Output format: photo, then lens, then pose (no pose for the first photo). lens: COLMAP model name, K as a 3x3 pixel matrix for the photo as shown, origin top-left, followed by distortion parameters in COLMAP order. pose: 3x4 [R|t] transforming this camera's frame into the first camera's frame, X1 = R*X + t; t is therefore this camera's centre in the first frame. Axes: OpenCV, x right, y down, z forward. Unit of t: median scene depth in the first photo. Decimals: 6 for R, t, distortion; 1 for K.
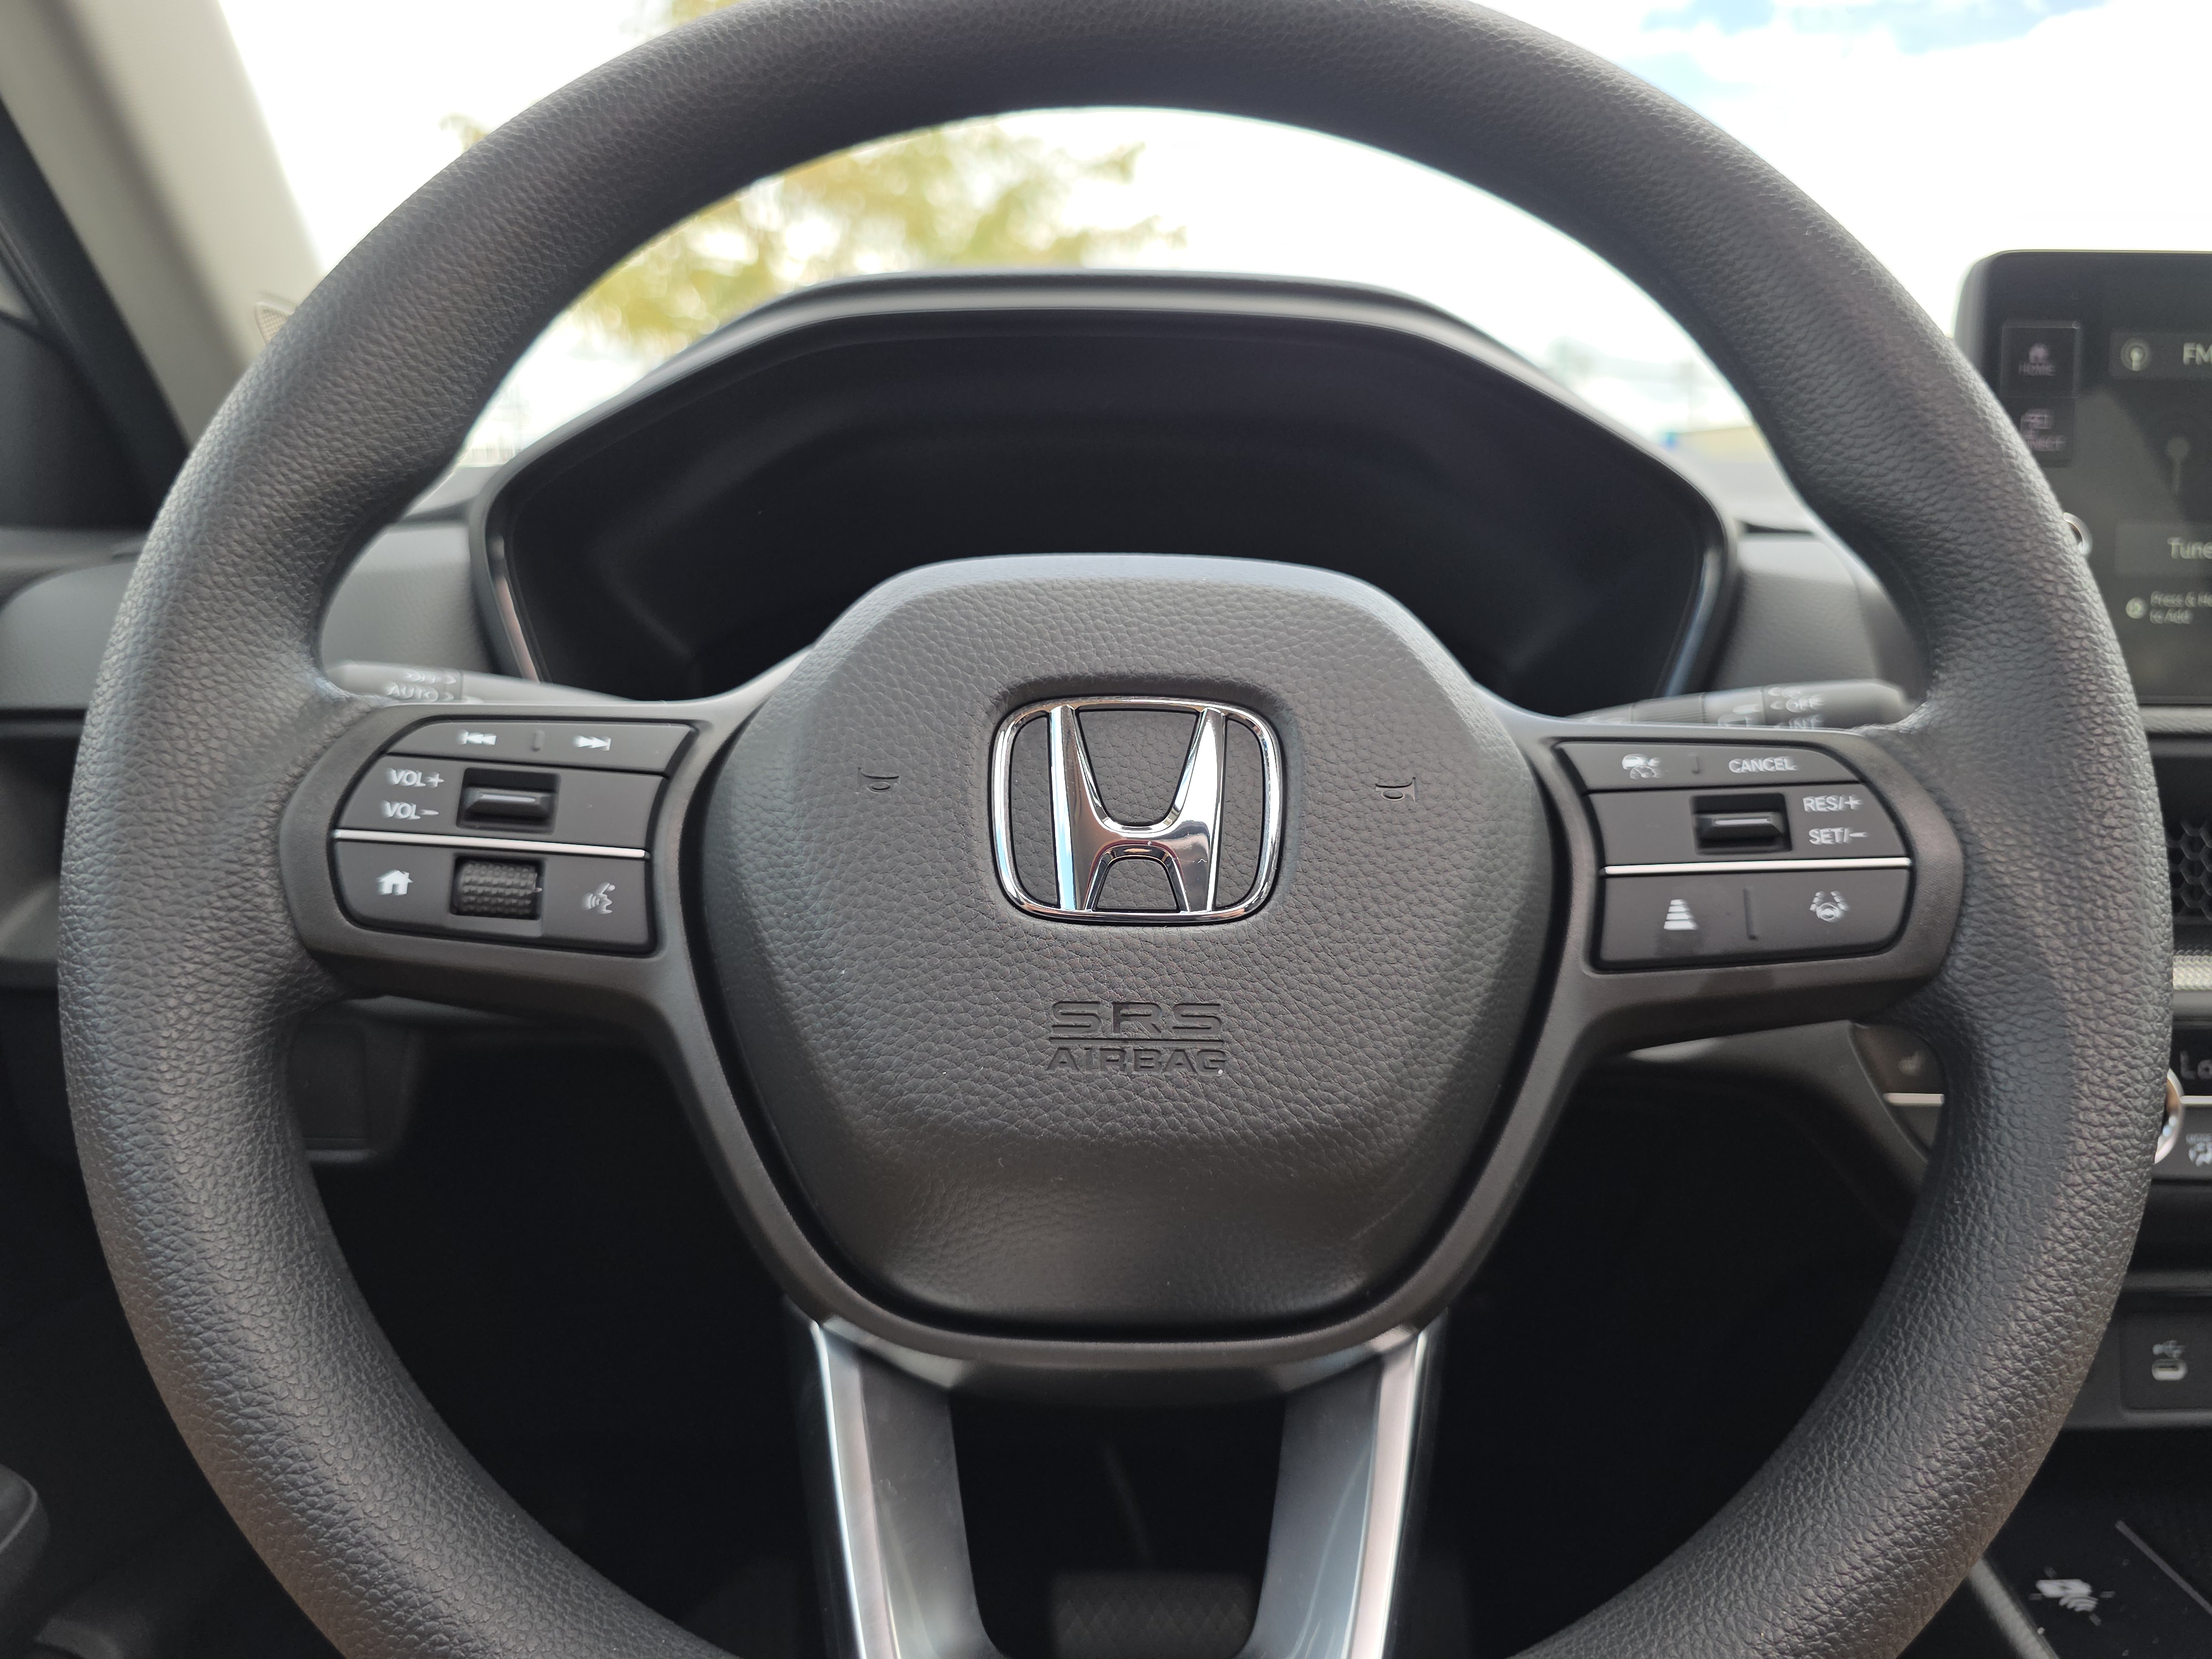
lens RADIAL K [[1491.6, 0, 1106.0], [0, 1491.6, 829.5], [0, 0, 1]] dist [-0.001888, -0.000360]
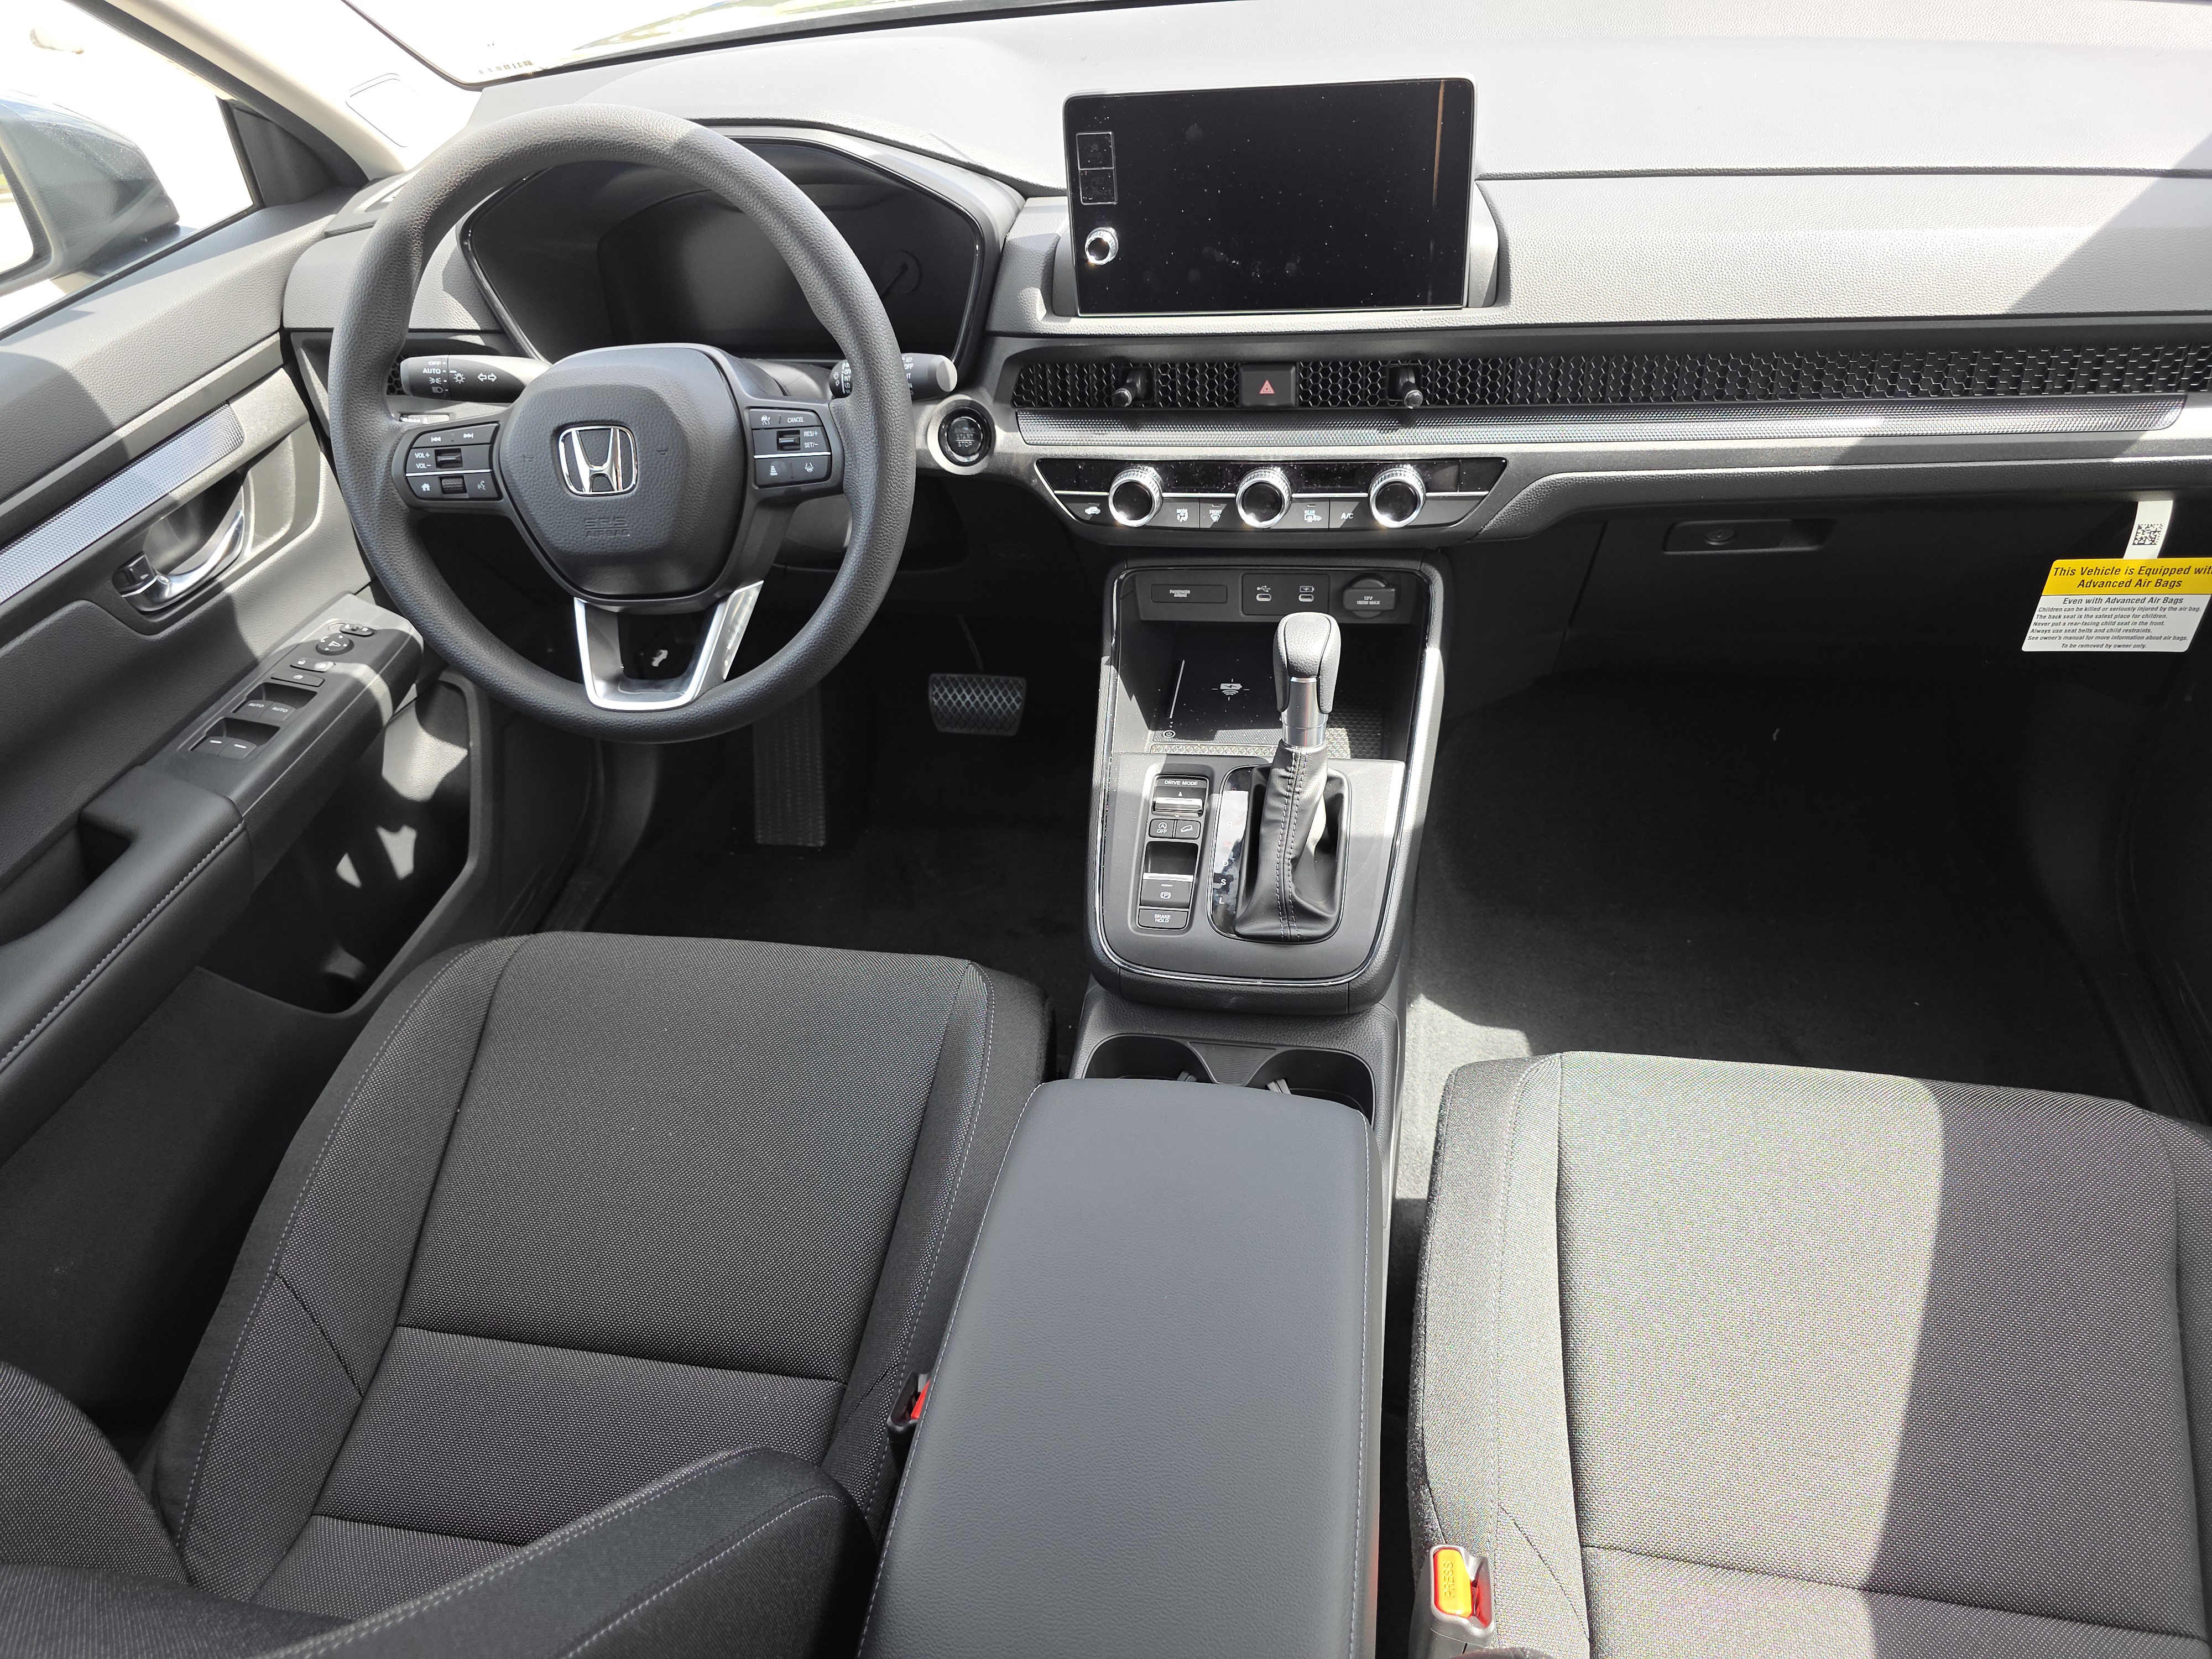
lens RADIAL K [[1496.3, 0, 1106.0], [0, 1496.3, 829.5], [0, 0, 1]] dist [0.013844, 0.000163]
pose [[0.979115, -0.013334, -0.202867, 1.813907], [0.113388, 0.864055, 0.490461, -0.823299], [0.168749, -0.503221, 0.847521, -2.159954]]
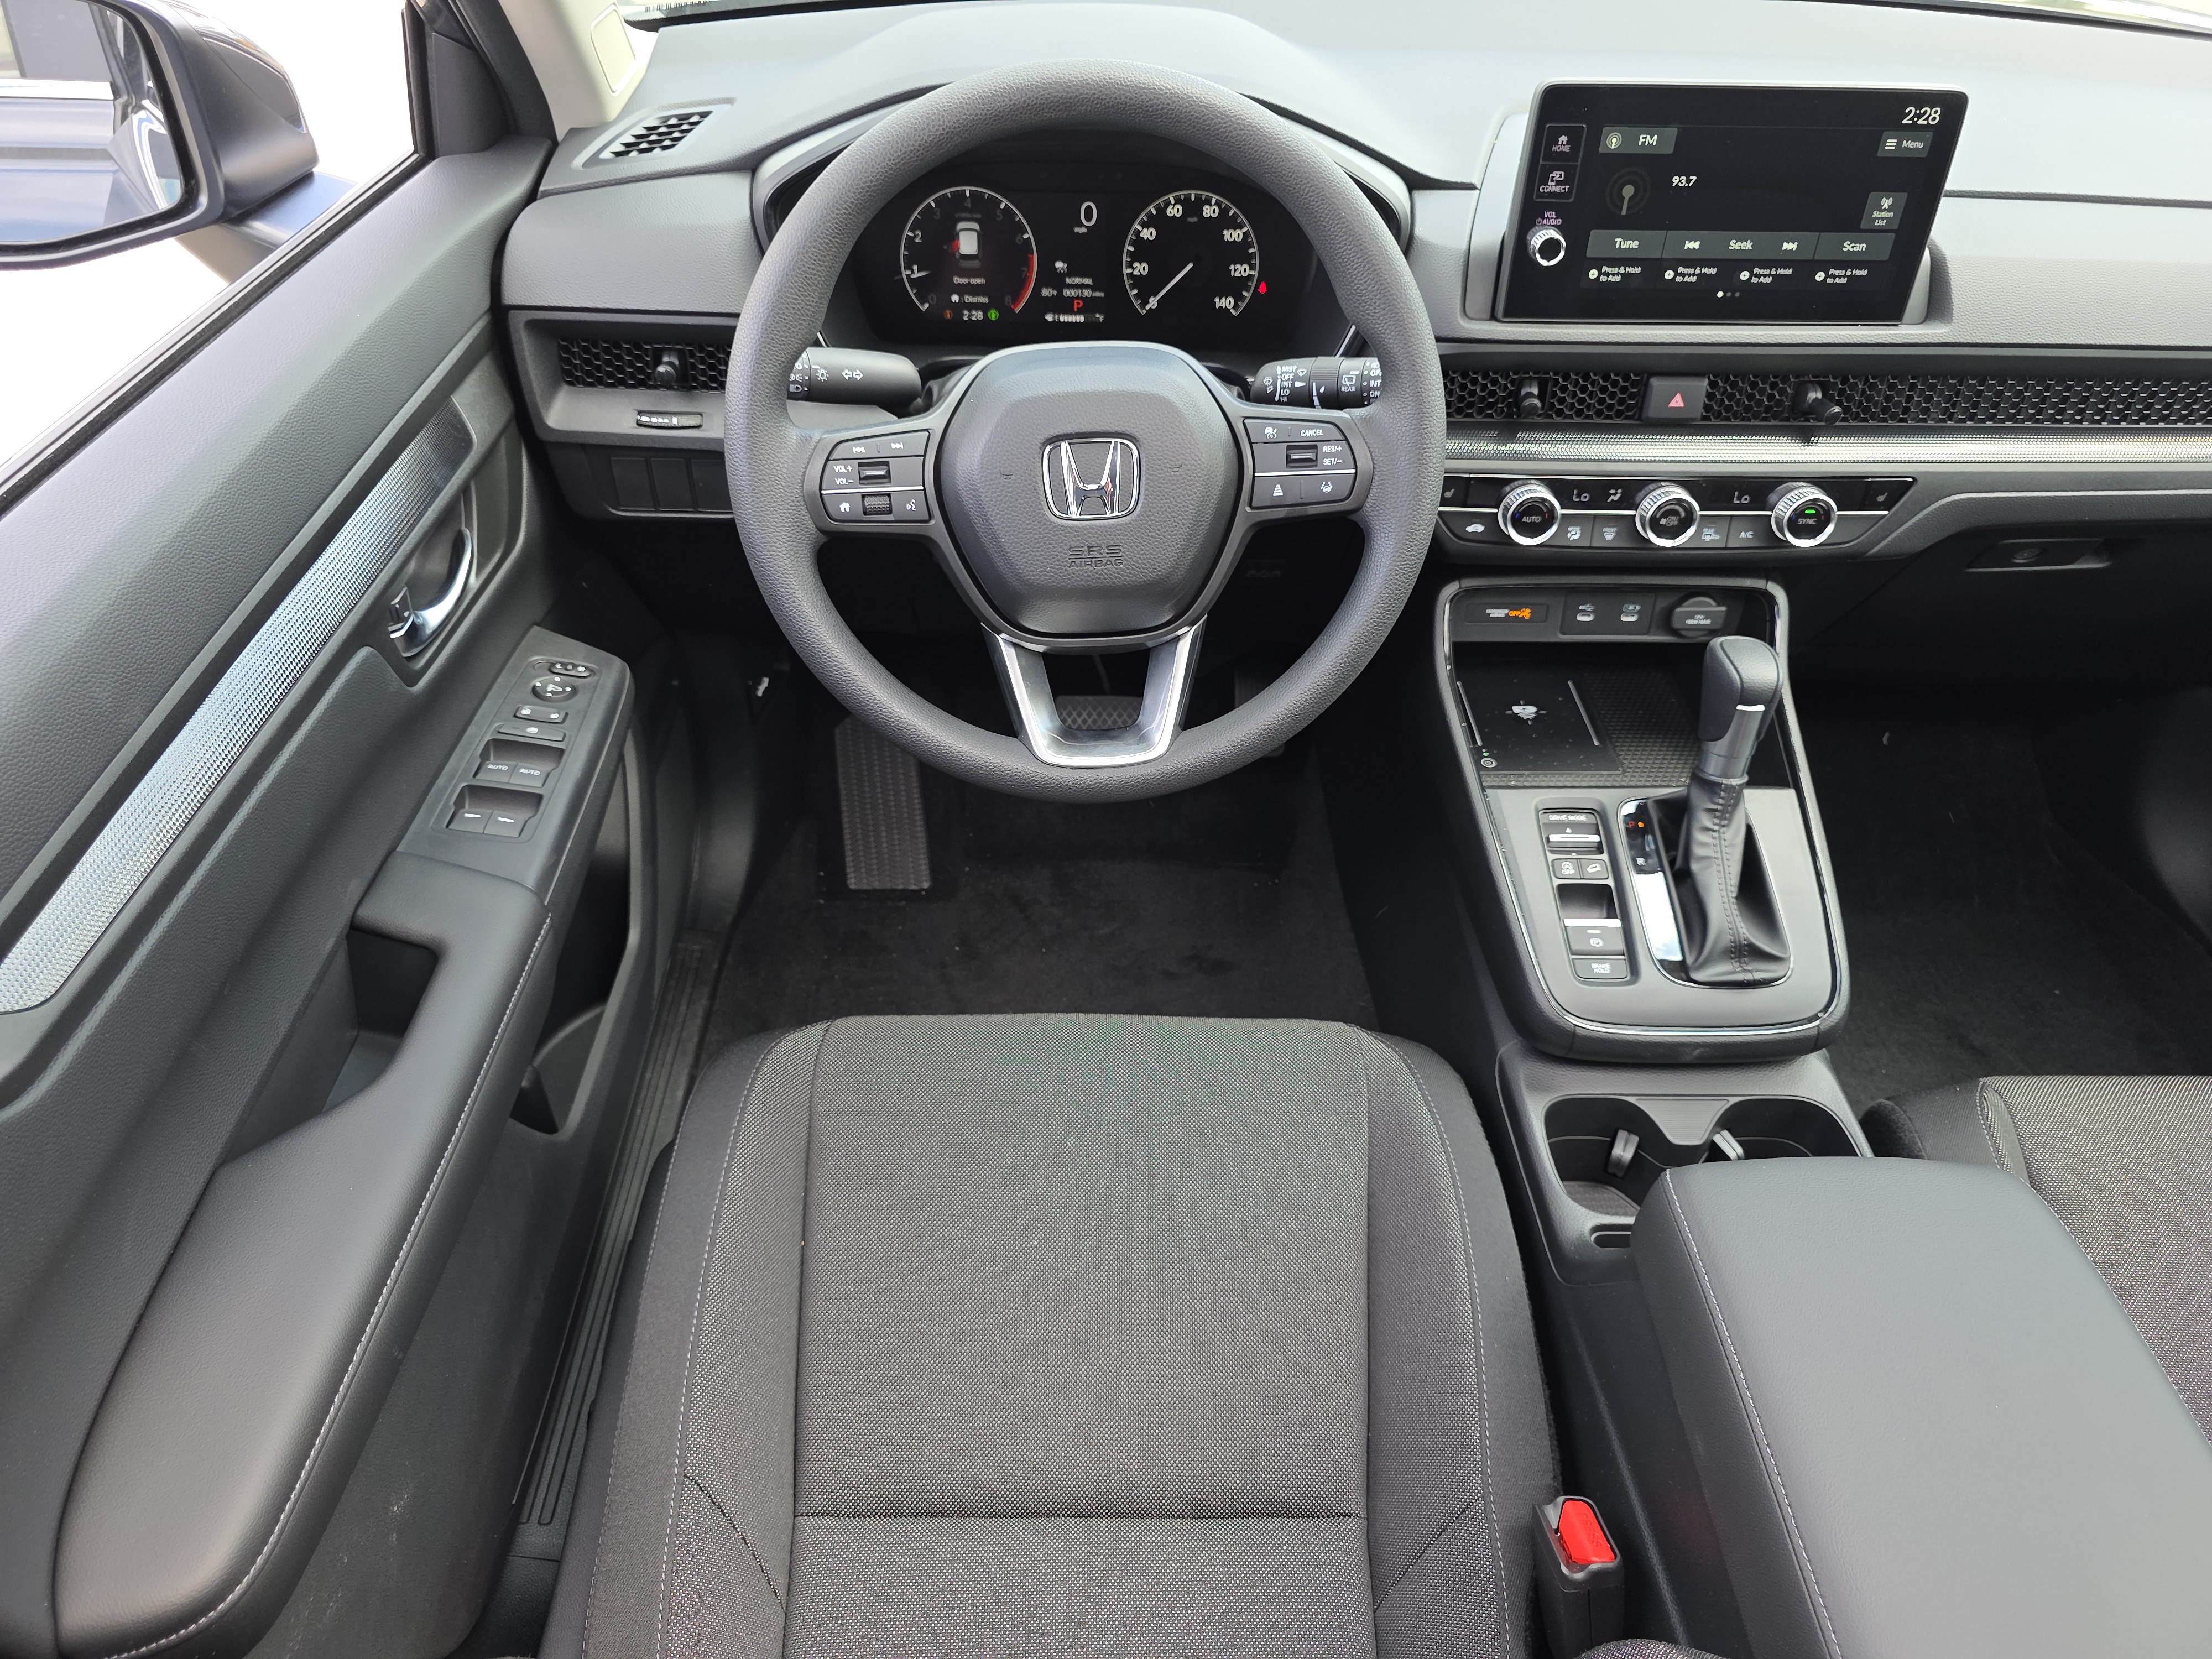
lens RADIAL K [[1438.1, 0, 1096.1], [0, 1438.1, 809.8], [0, 0, 1]] dist [0.005457, -0.043187]
pose [[0.998305, -0.055718, -0.016838, 0.037386], [0.056727, 0.866523, 0.495903, -0.819494], [-0.013040, -0.496018, 0.868215, -1.764025]]
